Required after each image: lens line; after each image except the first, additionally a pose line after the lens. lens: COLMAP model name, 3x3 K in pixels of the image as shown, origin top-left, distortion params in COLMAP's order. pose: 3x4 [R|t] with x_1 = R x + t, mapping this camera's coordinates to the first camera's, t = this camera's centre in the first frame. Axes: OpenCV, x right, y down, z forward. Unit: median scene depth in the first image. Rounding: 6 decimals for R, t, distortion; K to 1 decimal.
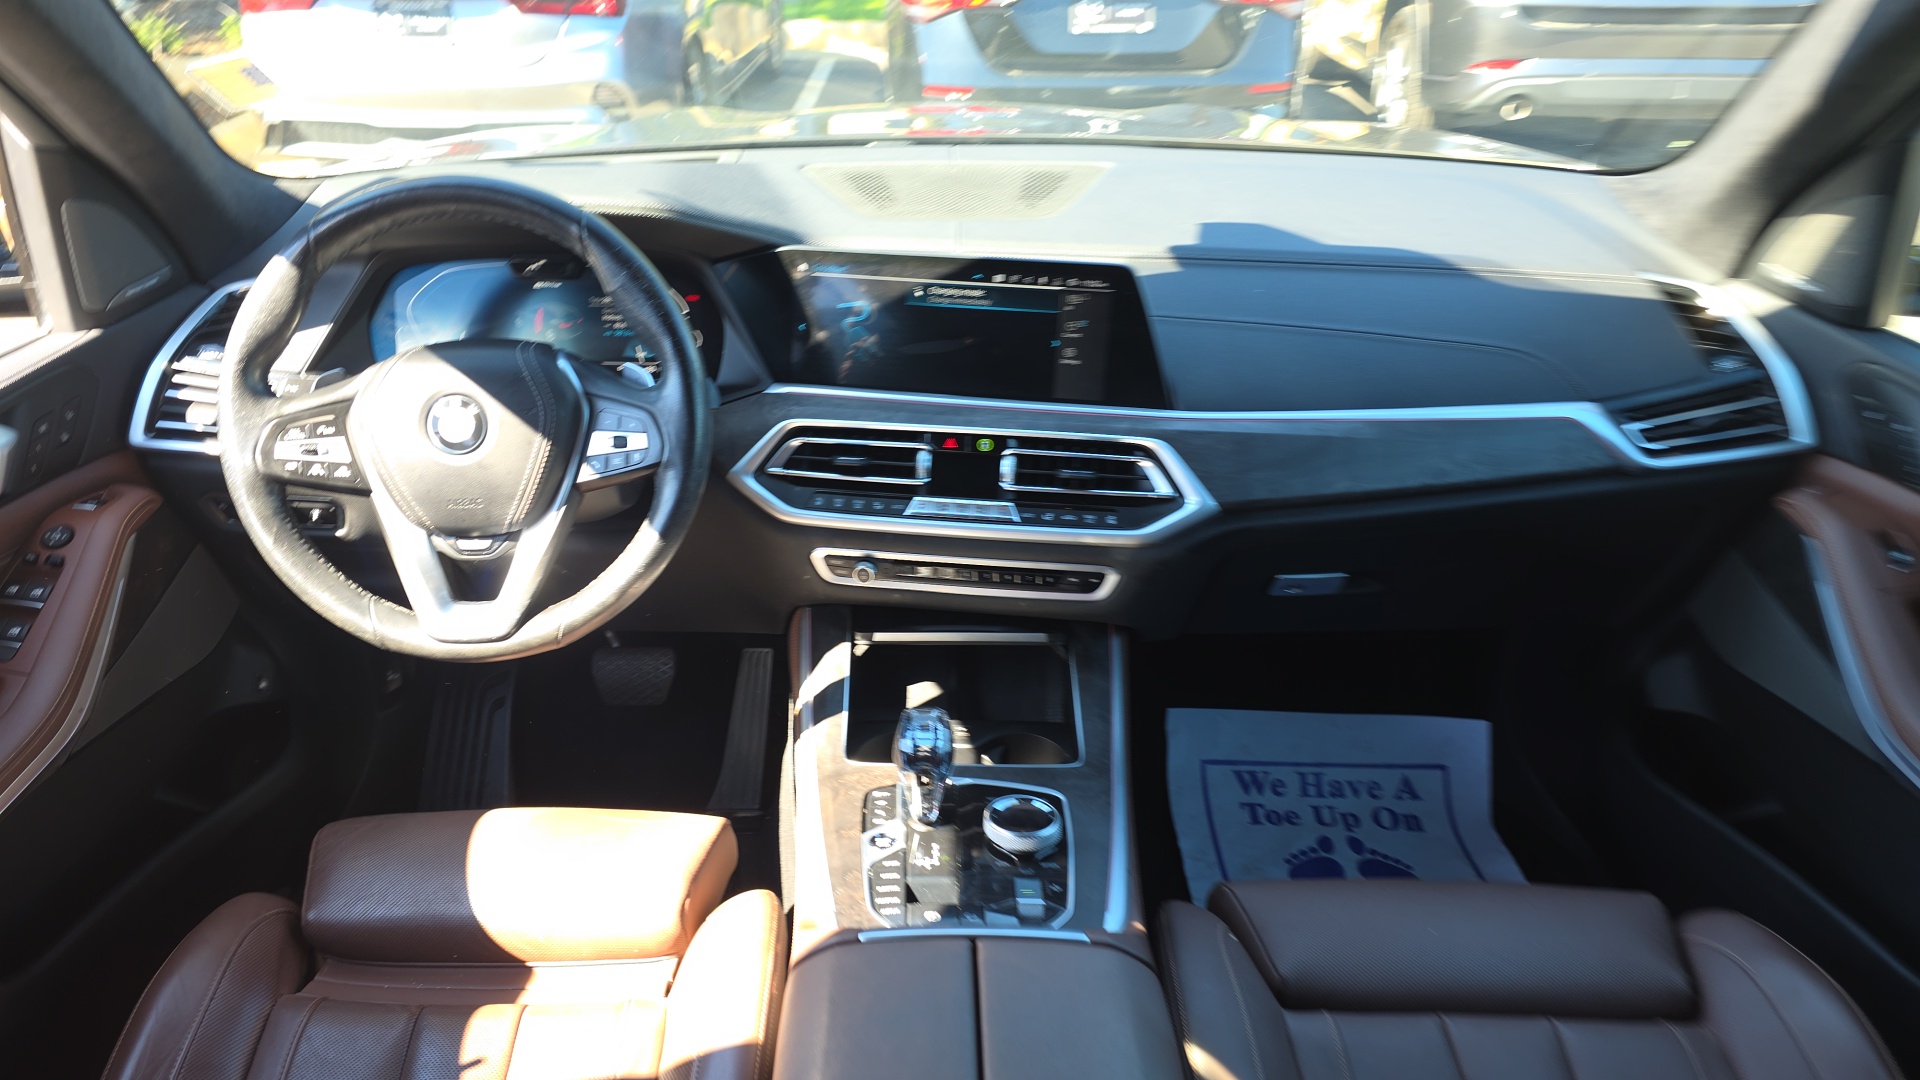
lens RADIAL K [[1296.7, 0, 914.8], [0, 1296.7, 560.1], [0, 0, 1]] dist [0.039131, -0.051006]
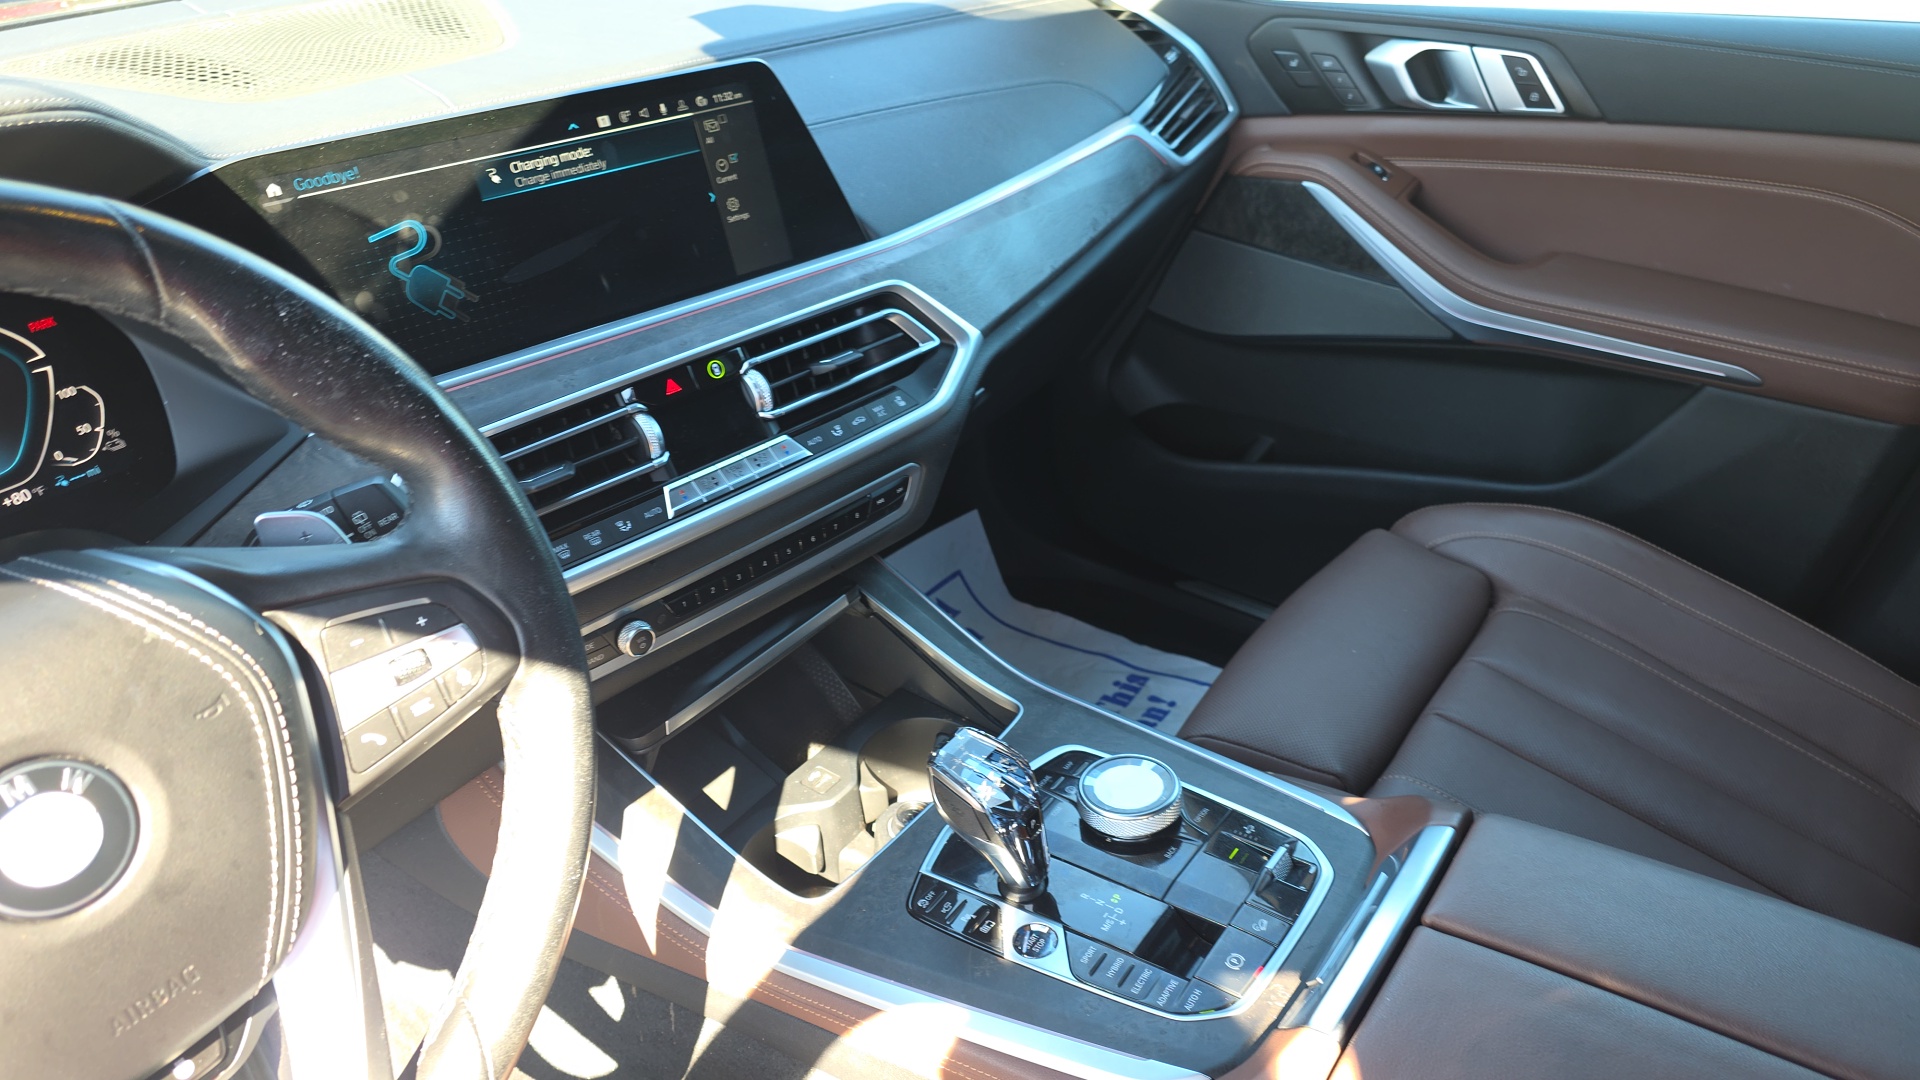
lens RADIAL K [[1296.7, 0, 945.7], [0, 1296.7, 536.6], [0, 0, 1]] dist [0.039131, -0.051006]
pose [[0.587481, -0.432033, 0.684261, -0.357696], [0.407448, 0.888481, 0.211155, -0.104451], [-0.699180, 0.154751, 0.697997, 0.476187]]
